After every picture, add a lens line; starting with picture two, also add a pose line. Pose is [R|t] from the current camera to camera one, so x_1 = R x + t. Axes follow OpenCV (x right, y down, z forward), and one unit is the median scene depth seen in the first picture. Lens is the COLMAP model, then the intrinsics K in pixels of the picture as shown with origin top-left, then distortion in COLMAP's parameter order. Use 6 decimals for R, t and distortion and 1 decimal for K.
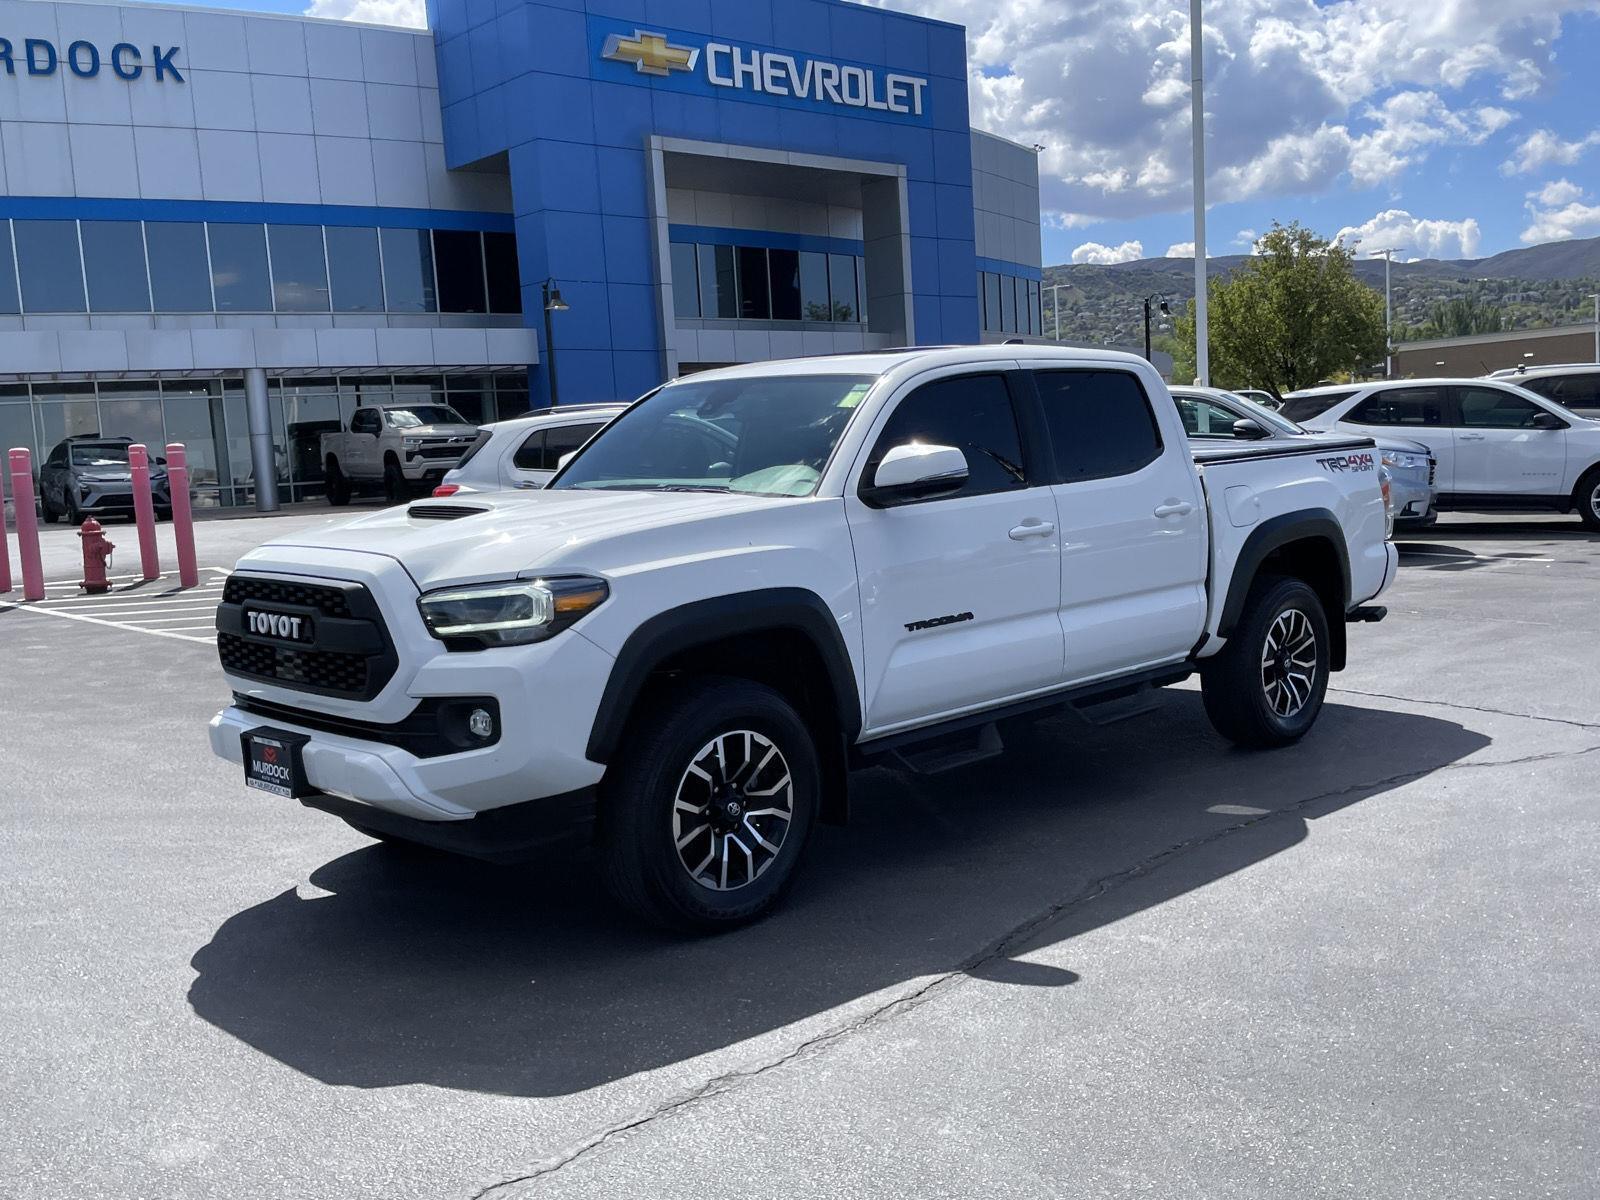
lens RADIAL K [[1549.6, 0, 829.3], [0, 1549.6, 620.2], [0, 0, 1]] dist [0.101938, -0.139483]
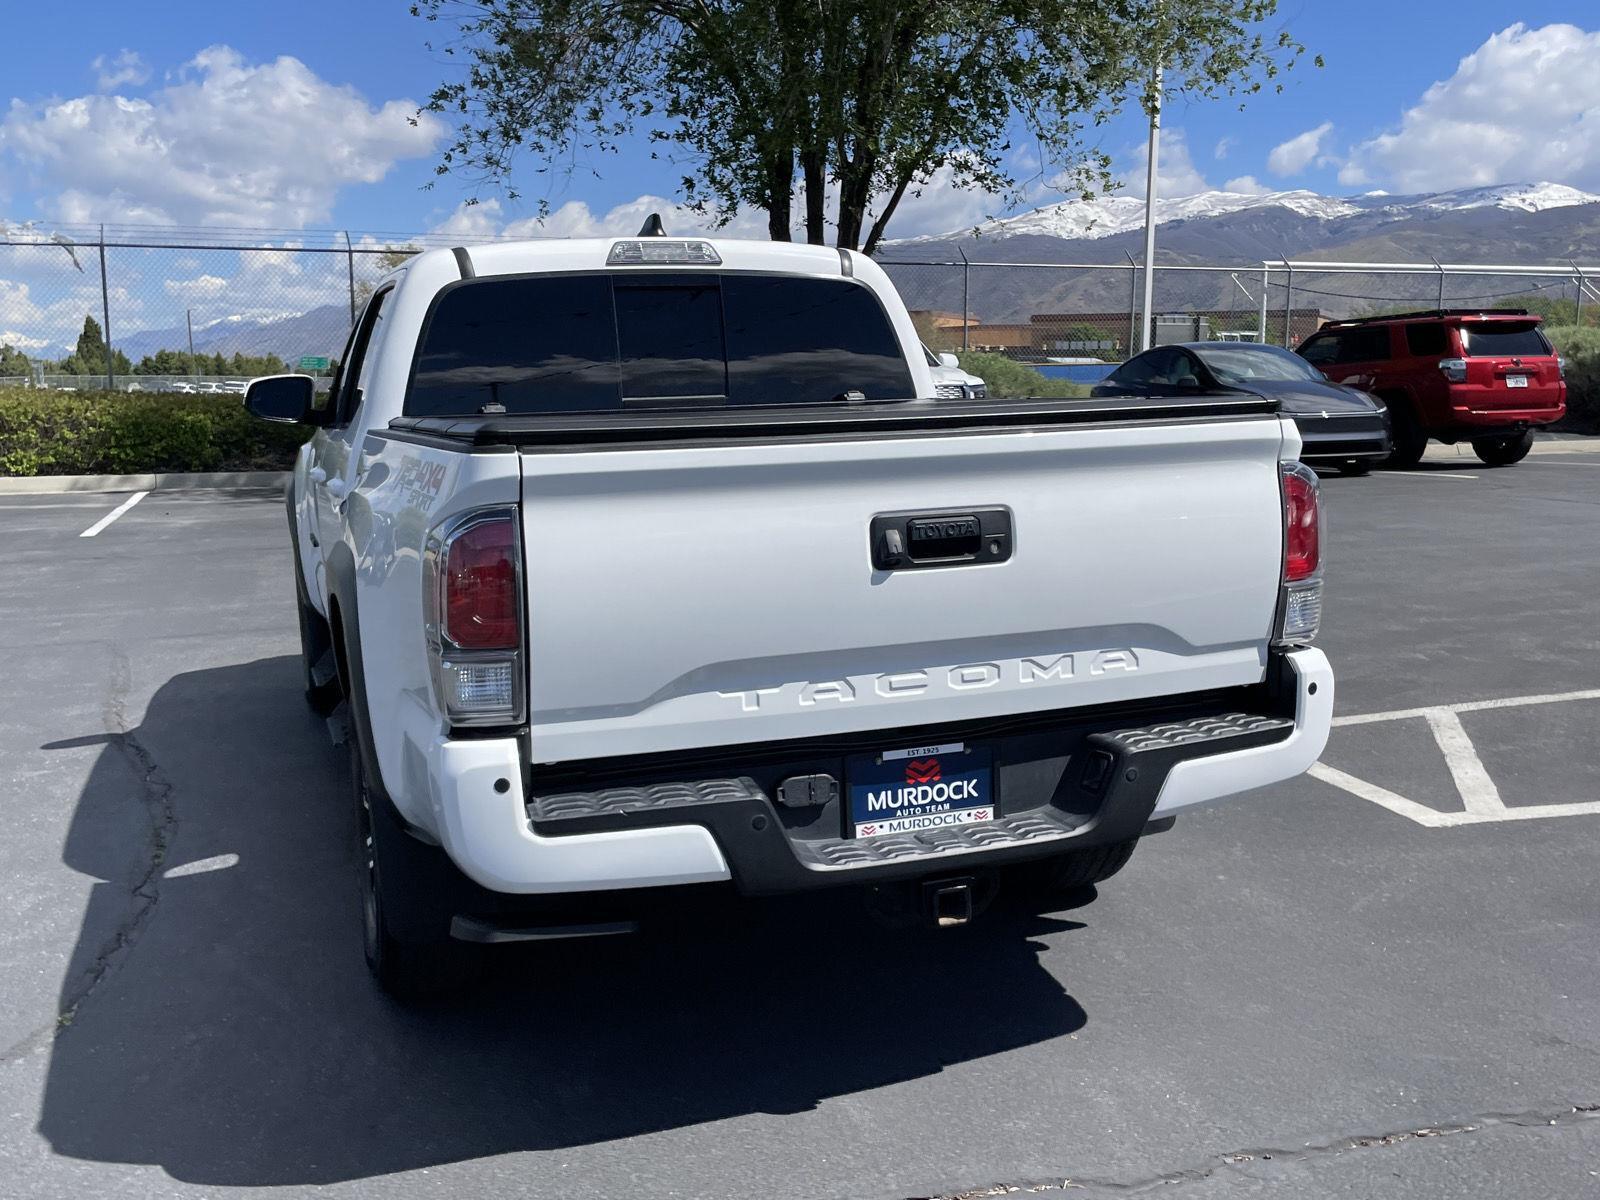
lens RADIAL K [[1548.4, 0, 825.5], [0, 1548.4, 604.4], [0, 0, 1]] dist [0.109343, -0.150513]
pose [[-0.413840, 0.183720, -0.891618, 0.701746], [-0.073236, 0.969531, 0.233766, -0.183580], [0.907399, 0.162040, -0.387776, 1.358952]]
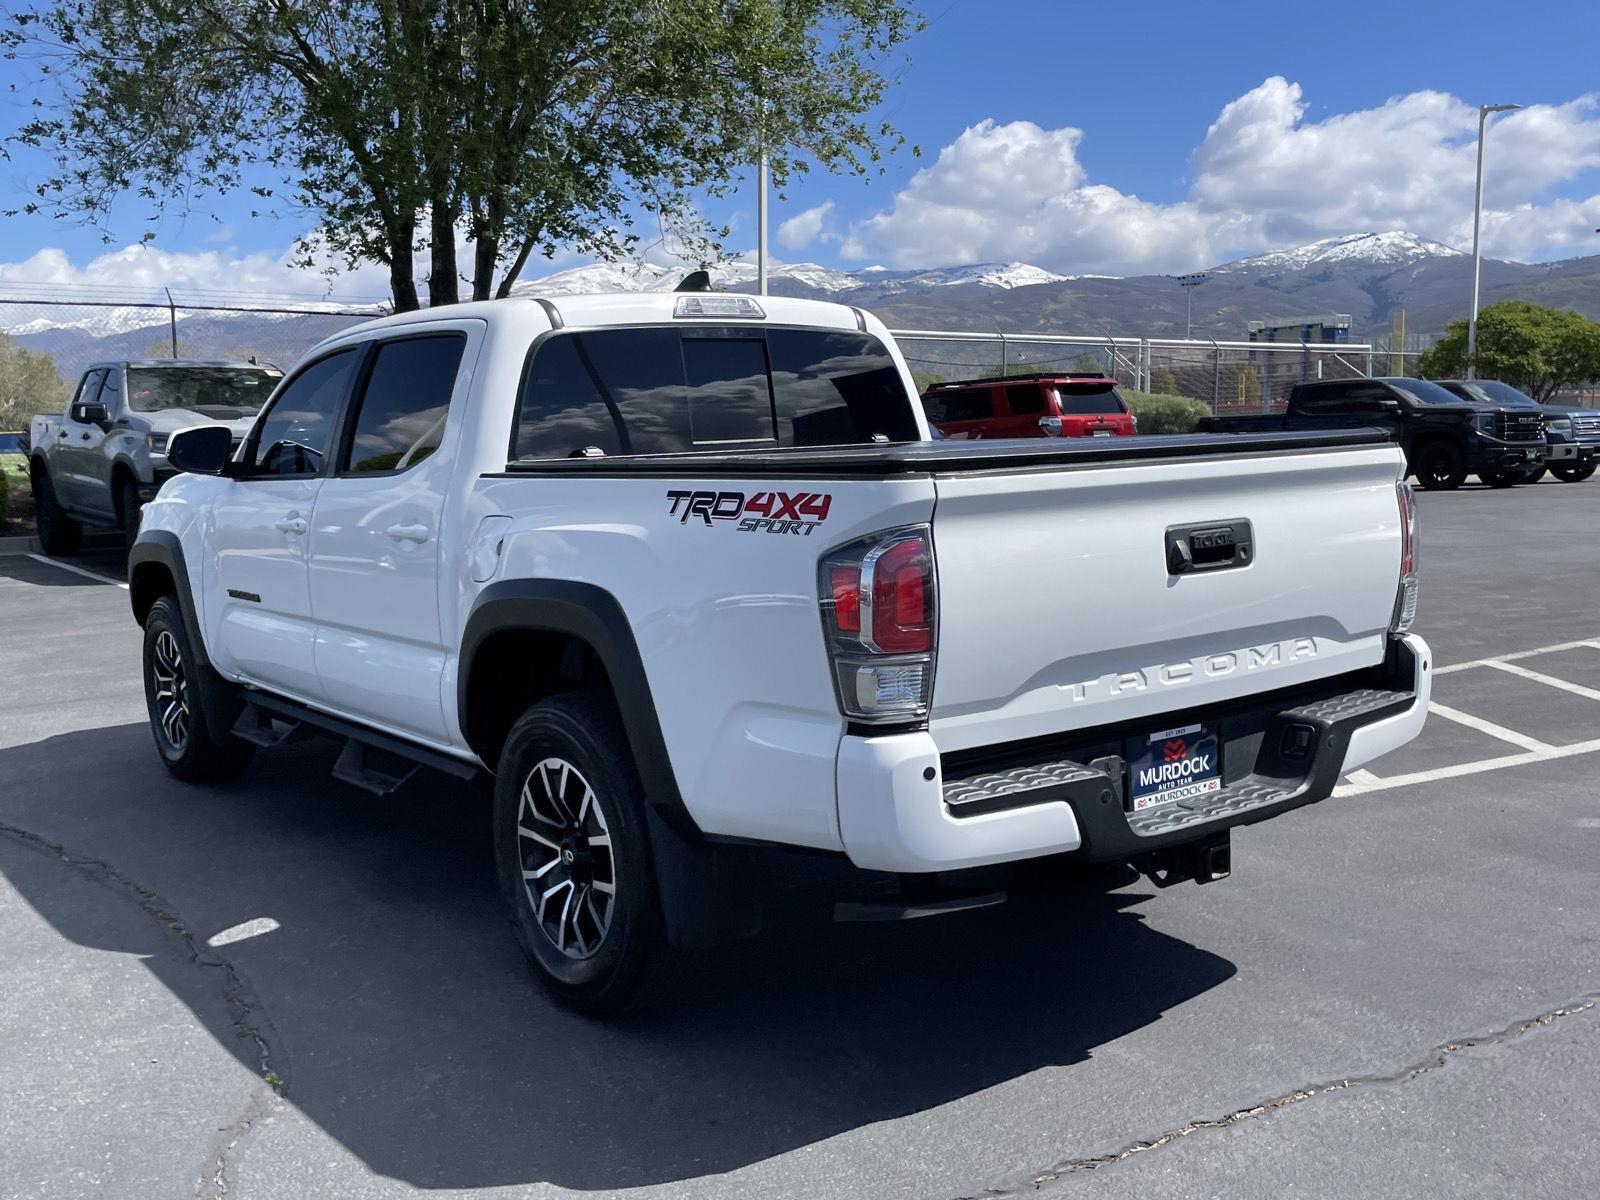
lens RADIAL K [[1546.5, 0, 818.2], [0, 1546.5, 590.0], [0, 0, 1]] dist [0.122110, -0.196819]
pose [[-0.135087, 0.151452, -0.979190, 0.812885], [-0.088816, 0.982420, 0.164205, -0.162856], [0.986845, 0.109150, -0.119261, 1.166496]]
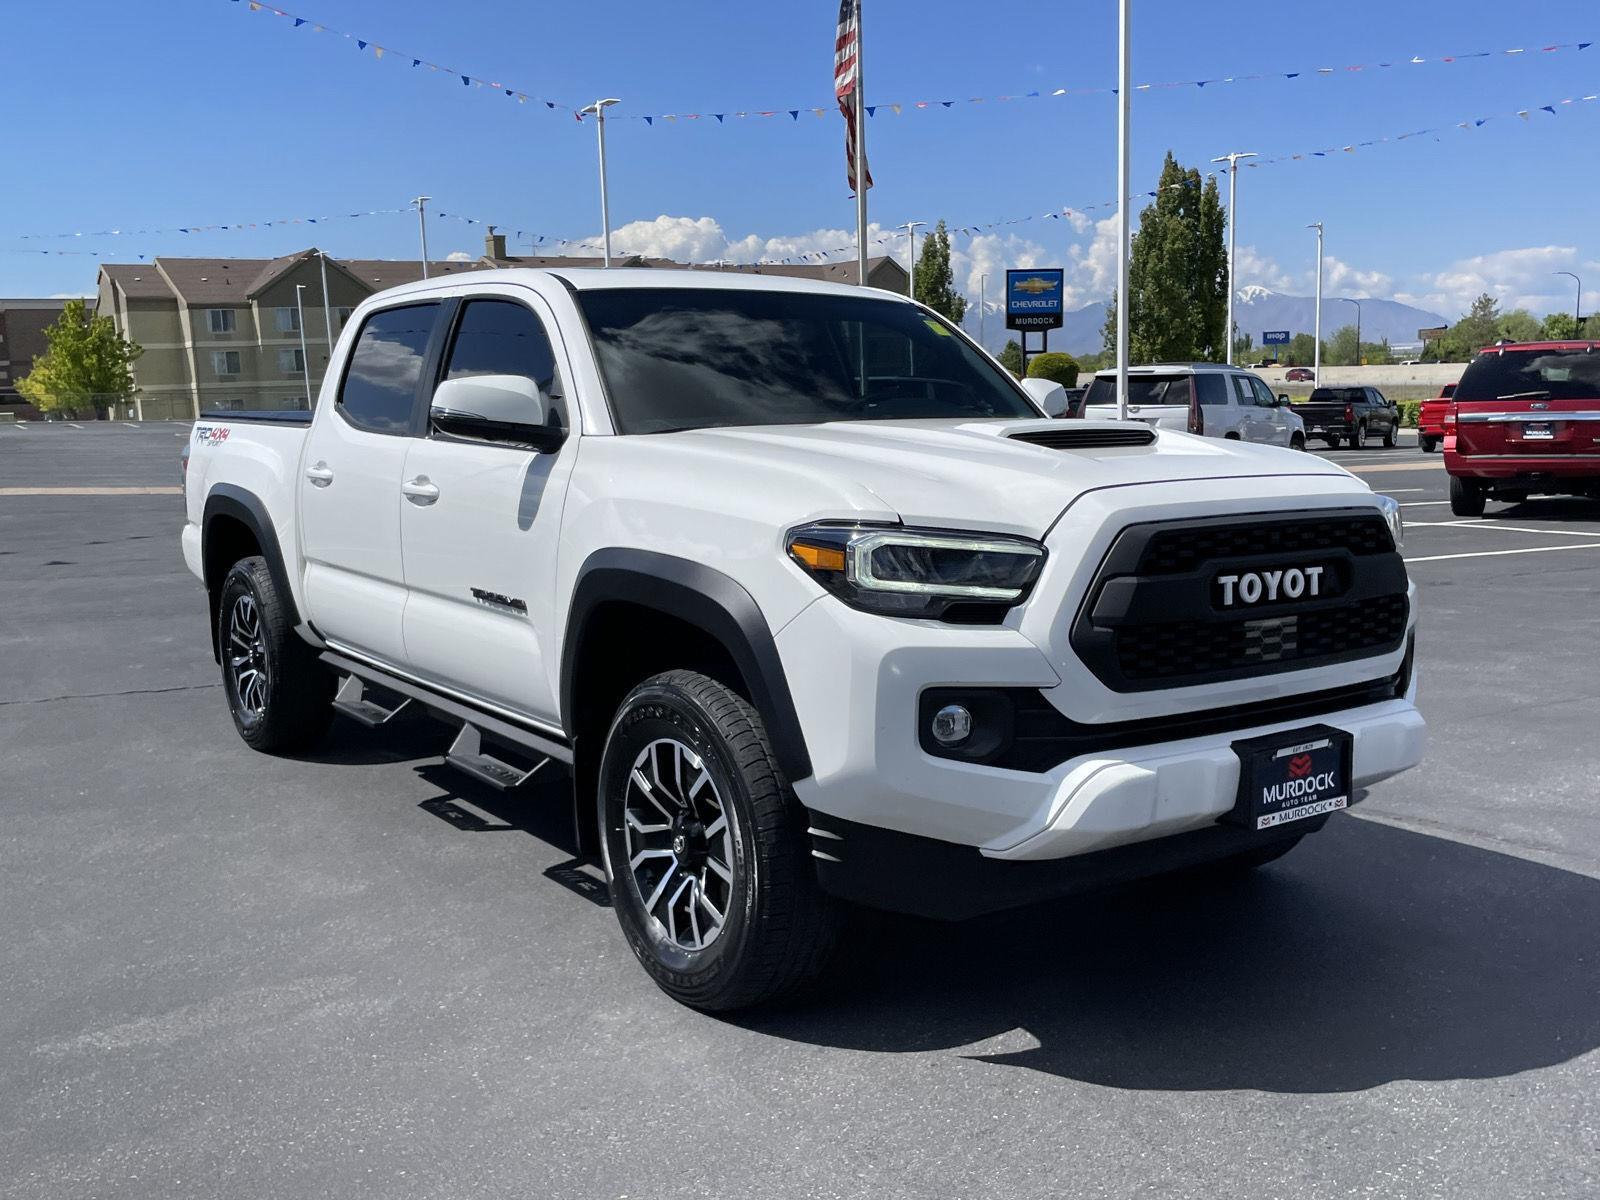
lens RADIAL K [[1551.0, 0, 813.2], [0, 1551.0, 610.8], [0, 0, 1]] dist [0.107942, -0.164856]
pose [[0.167982, -0.098218, 0.980885, -0.728846], [0.126196, 0.988980, 0.077417, -0.044821], [-0.977679, 0.110779, 0.178526, 0.727254]]
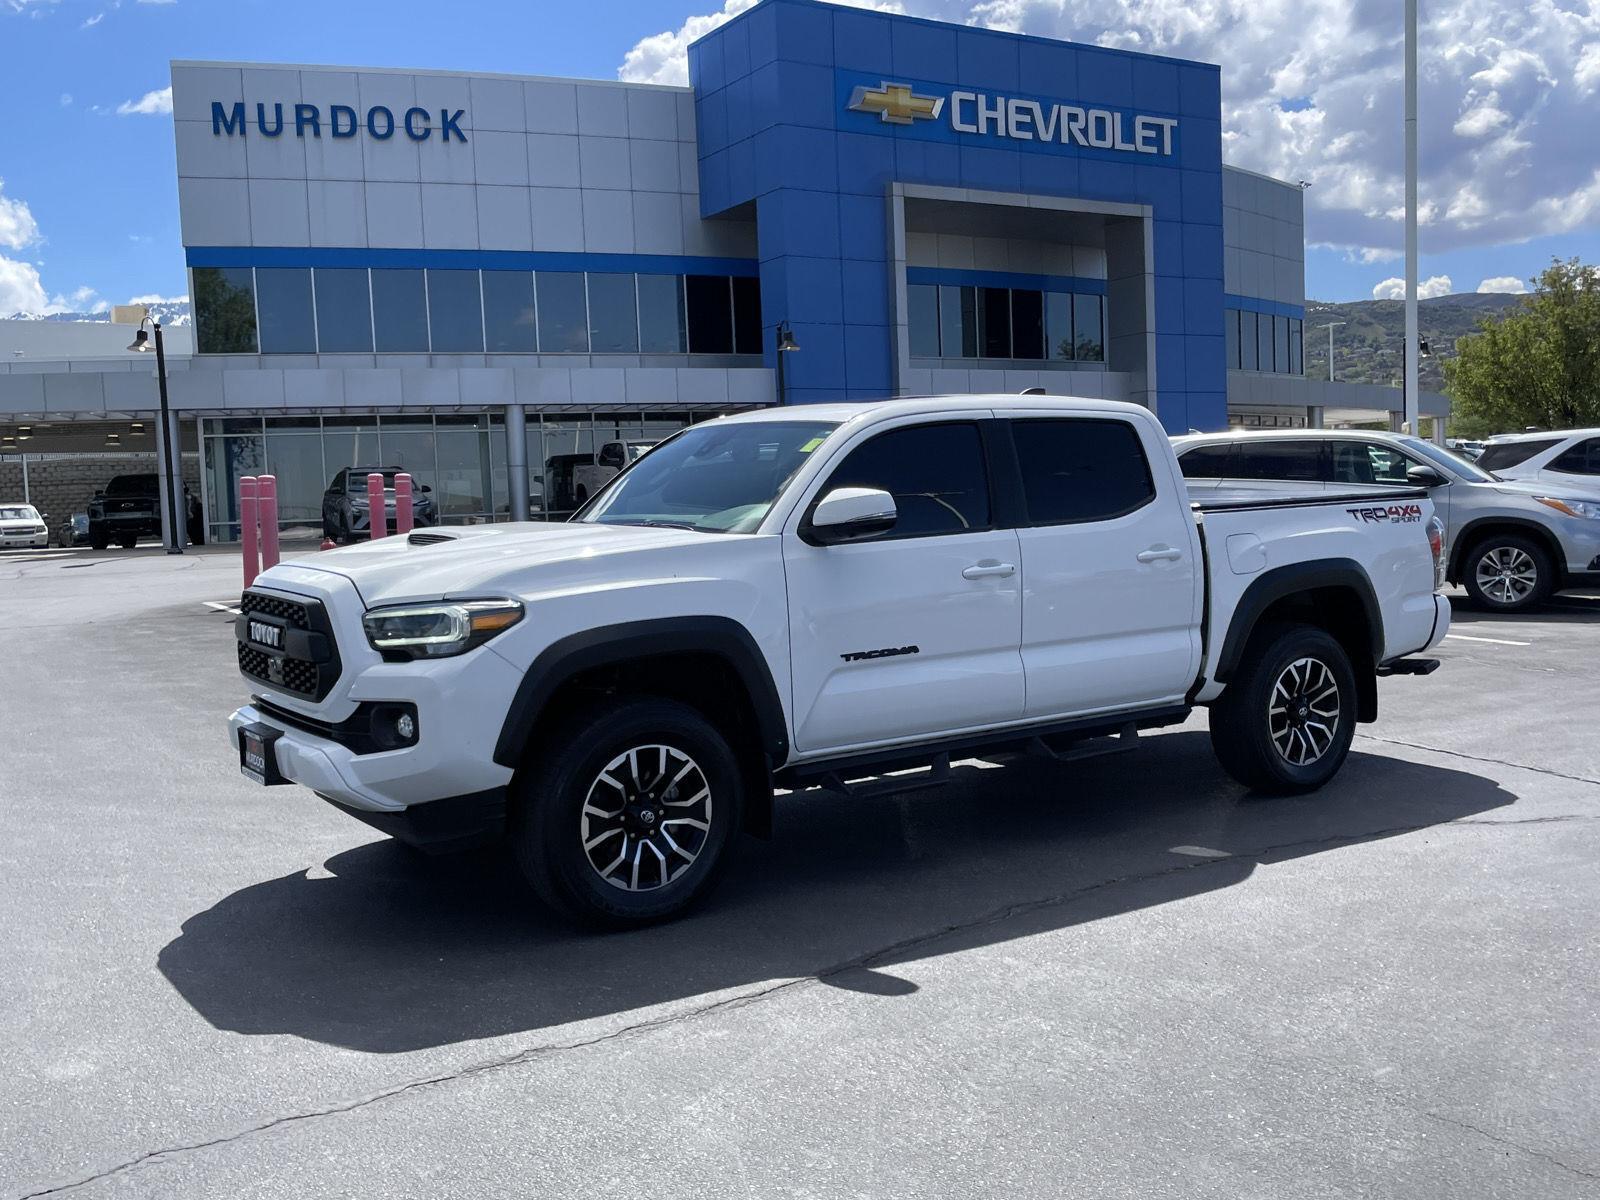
lens RADIAL K [[1550.9, 0, 829.3], [0, 1550.9, 599.2], [0, 0, 1]] dist [0.104732, -0.154653]
pose [[0.984367, 0.030926, -0.173391, 0.170283], [-0.037253, 0.998749, -0.033355, 0.000259], [0.172143, 0.039293, 0.984288, -0.042710]]
